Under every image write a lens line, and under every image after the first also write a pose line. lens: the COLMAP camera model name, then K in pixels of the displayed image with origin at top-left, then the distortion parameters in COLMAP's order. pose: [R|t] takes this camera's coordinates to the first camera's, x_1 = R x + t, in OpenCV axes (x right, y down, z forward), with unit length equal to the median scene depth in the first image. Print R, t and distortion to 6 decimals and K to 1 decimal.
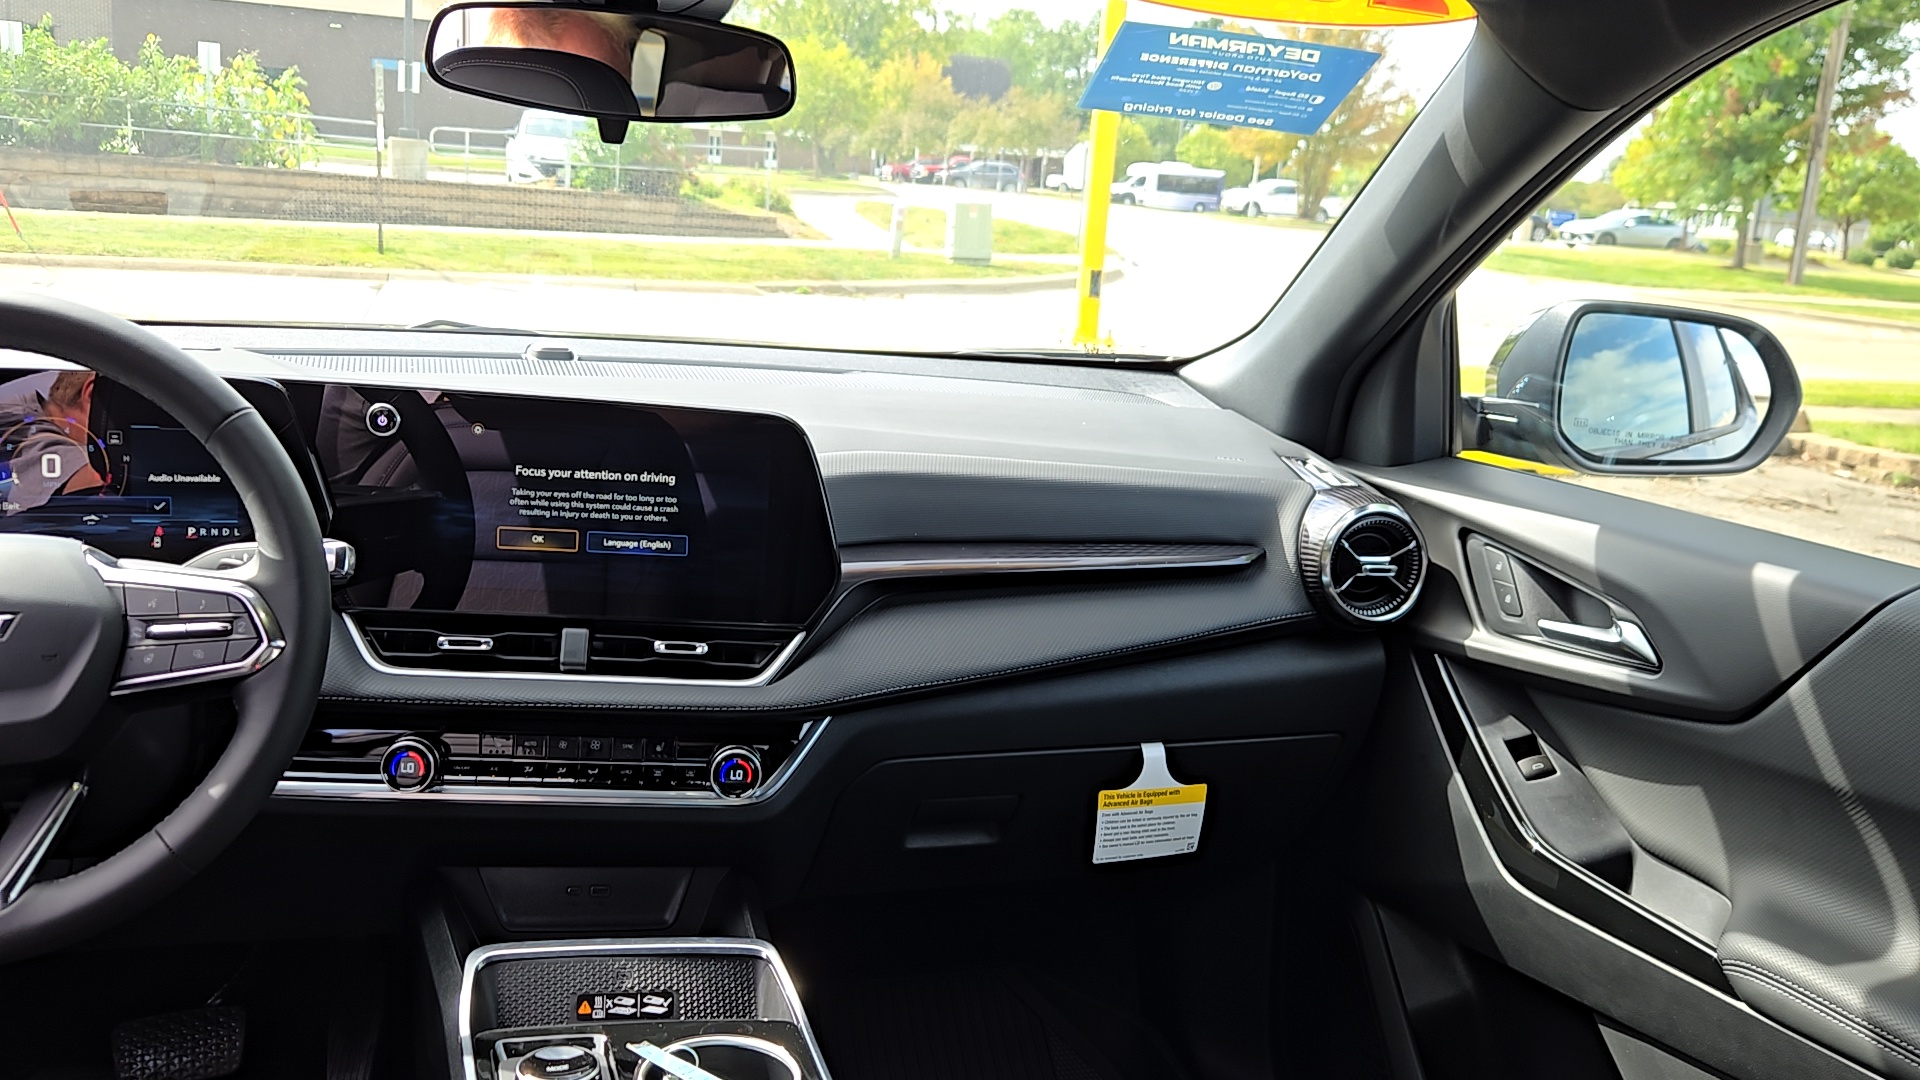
lens RADIAL K [[1614.6, 0, 952.5], [0, 1614.6, 534.0], [0, 0, 1]] dist [0.002452, -0.001545]
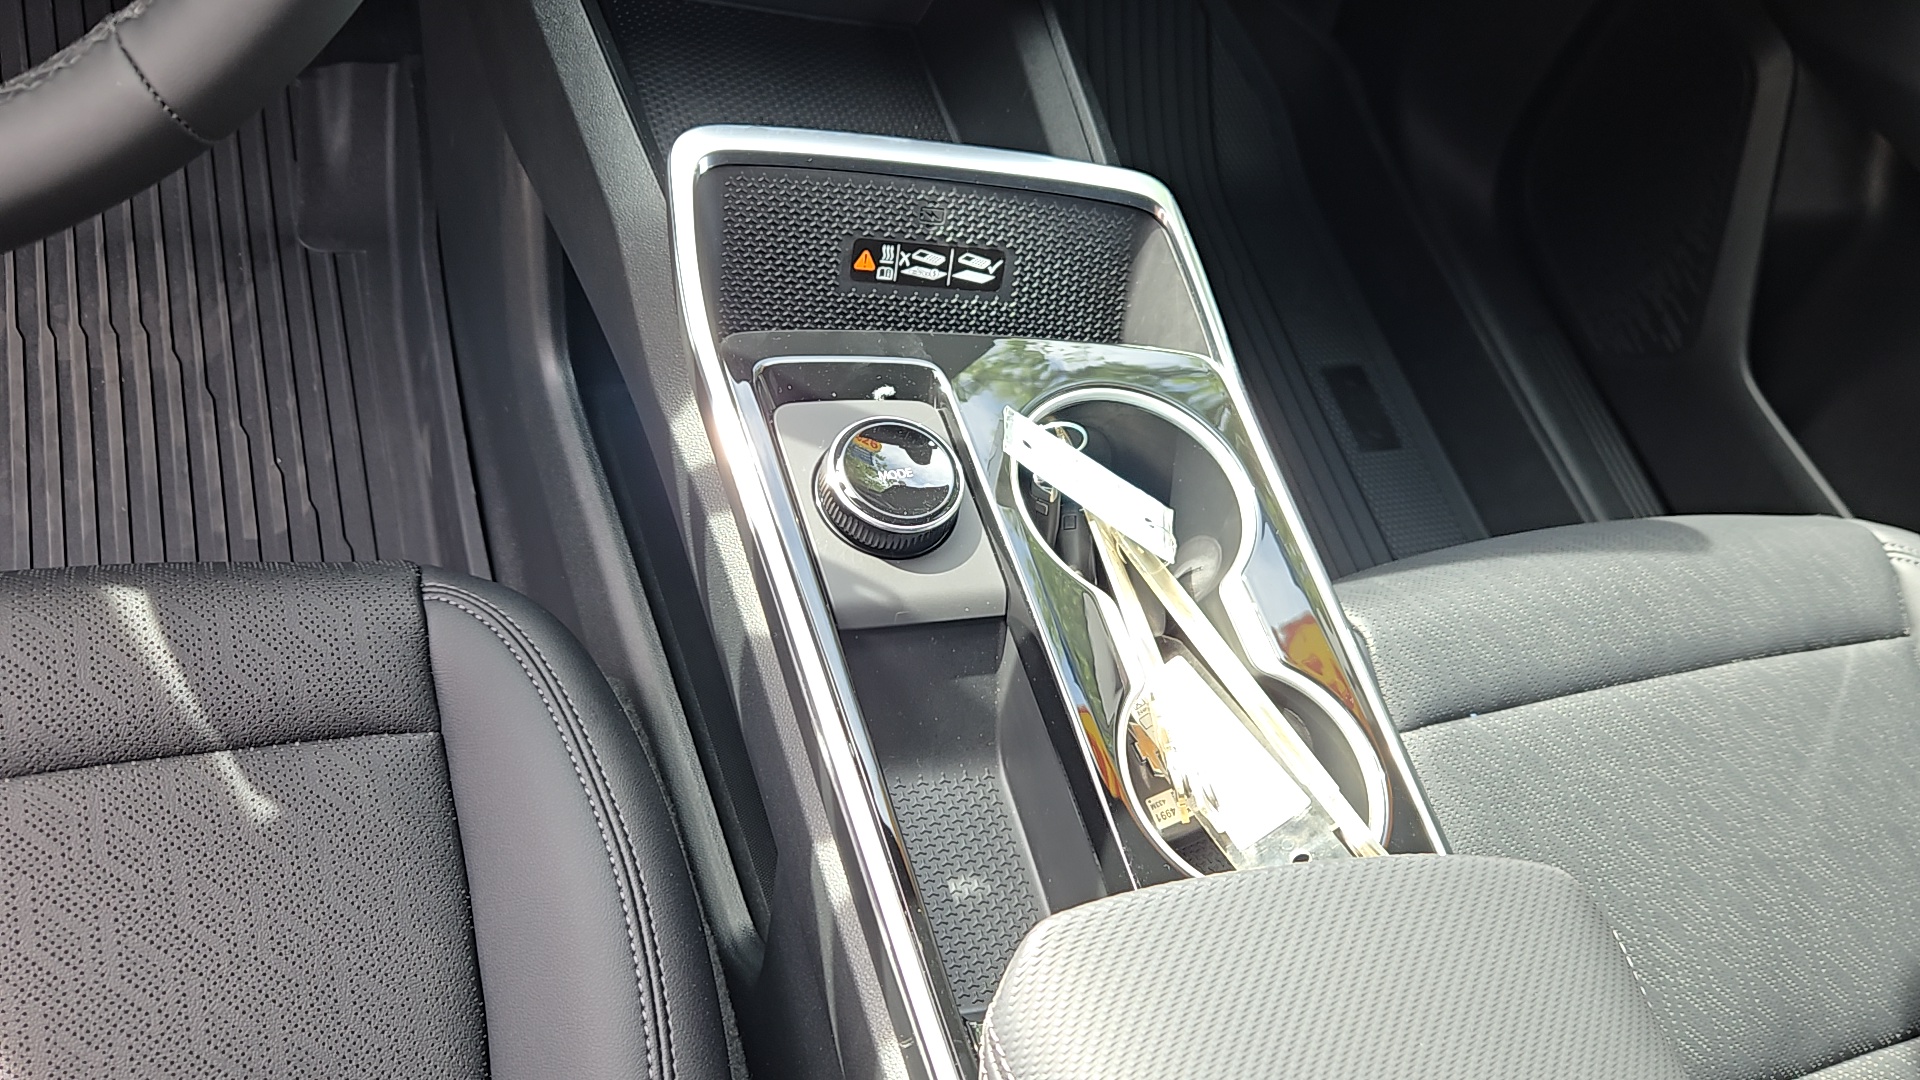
lens RADIAL K [[1614.4, 0, 948.6], [0, 1614.4, 533.2], [0, 0, 1]] dist [0.002587, -0.003560]
pose [[0.973613, 0.133756, 0.184897, -0.255552], [-0.225785, 0.682291, 0.695342, -0.049229], [-0.033147, -0.718741, 0.694487, 0.449669]]
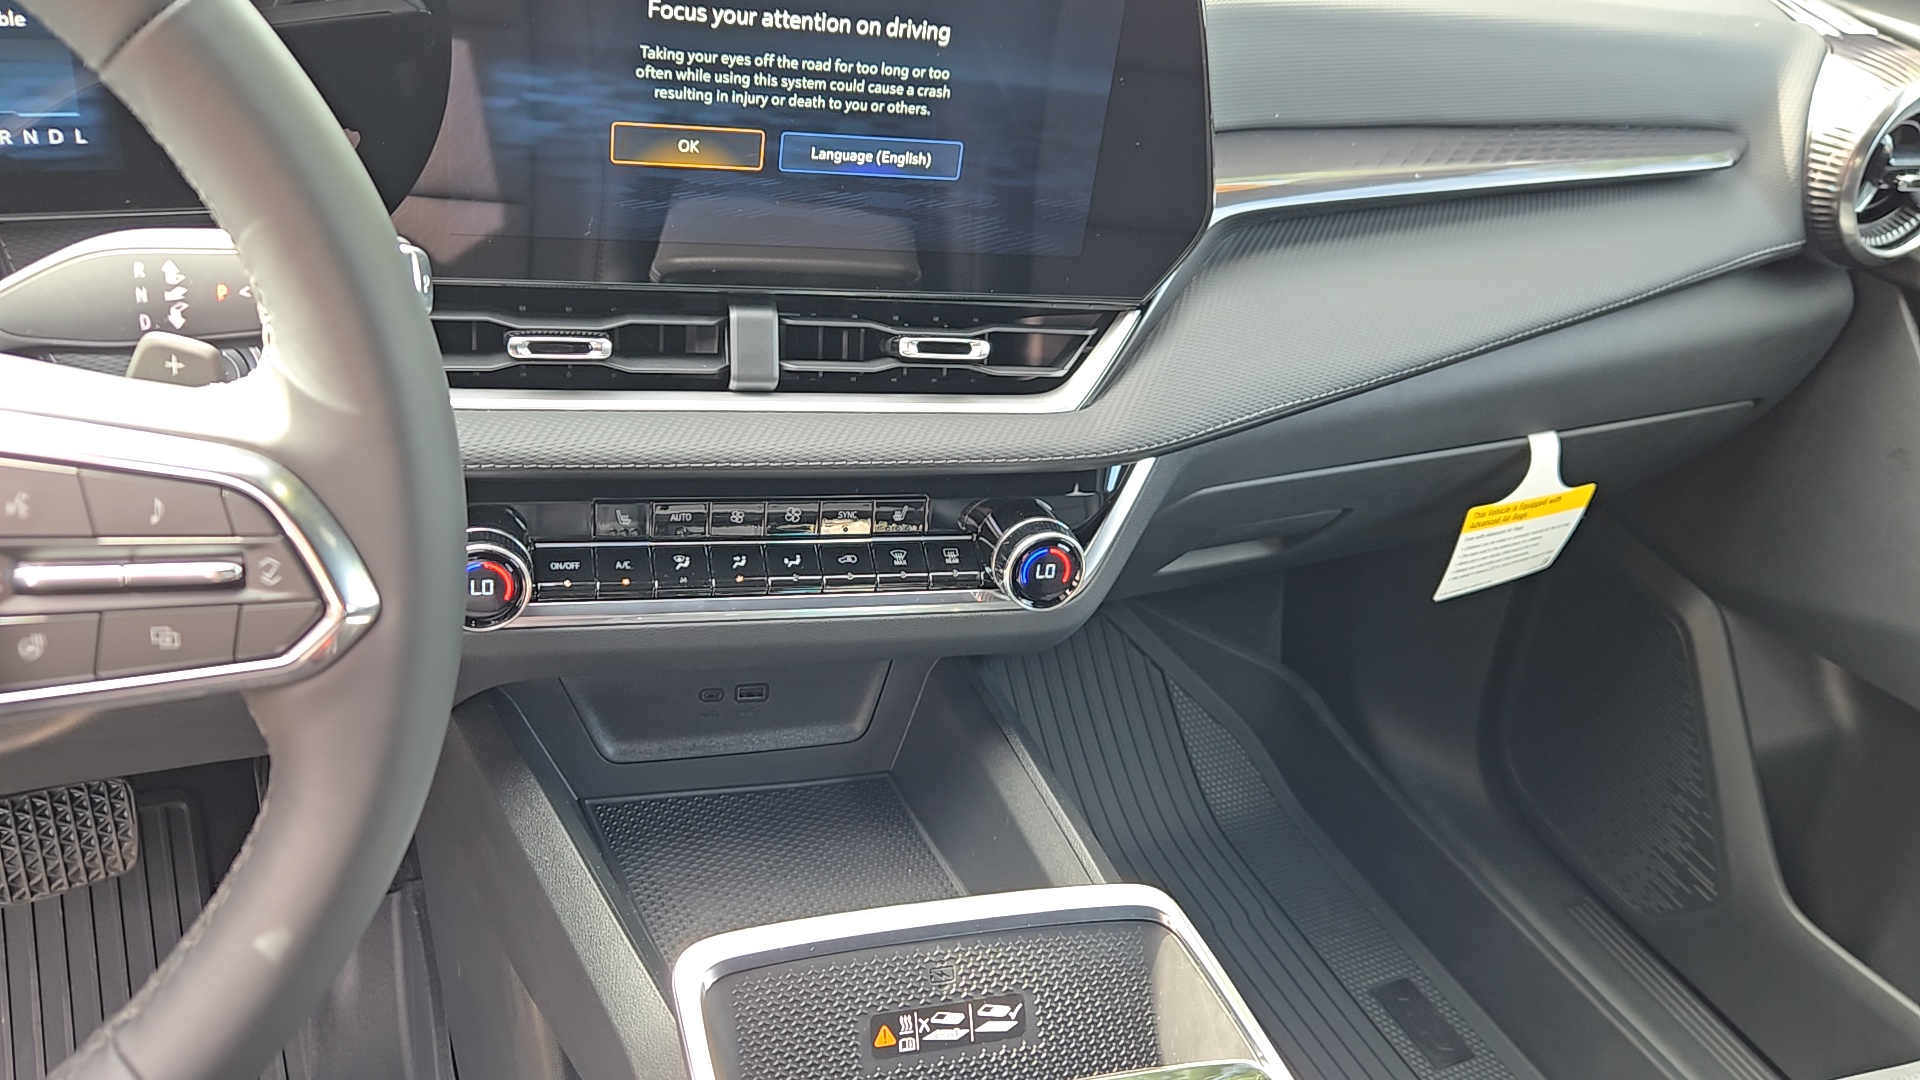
lens RADIAL K [[1609.2, 0, 951.1], [0, 1609.2, 534.9], [0, 0, 1]] dist [0.012152, -0.015232]
pose [[0.987922, -0.008997, 0.154688, -0.253821], [-0.050084, 0.926183, 0.373733, -0.078522], [-0.146632, -0.376967, 0.914546, 0.466506]]
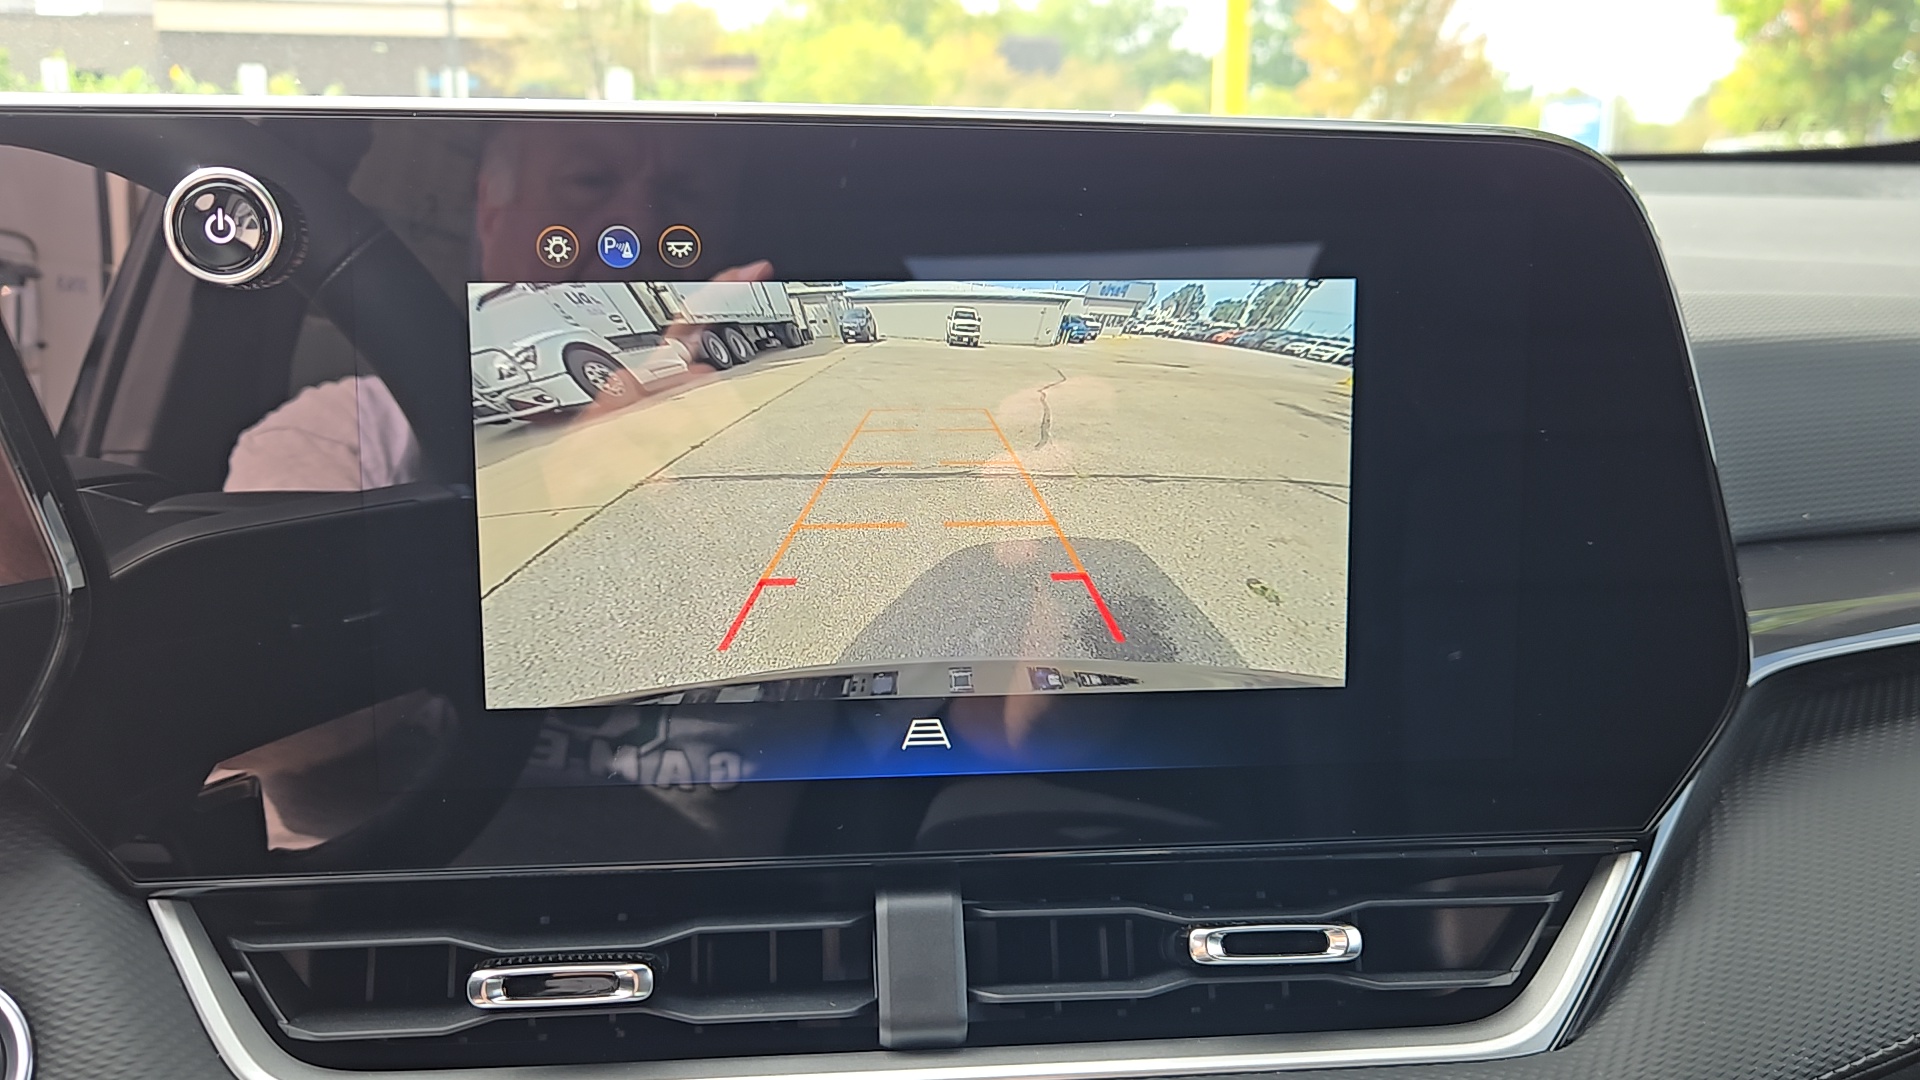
lens RADIAL K [[1625.9, 0, 960.0], [0, 1625.9, 540.0], [0, 0, 1]] dist [-0.007672, 0.004269]
pose [[0.997044, -0.061871, -0.045565, -0.208859], [0.062418, 0.997993, 0.010694, -0.010708], [0.044812, -0.013507, 0.998904, 0.701968]]
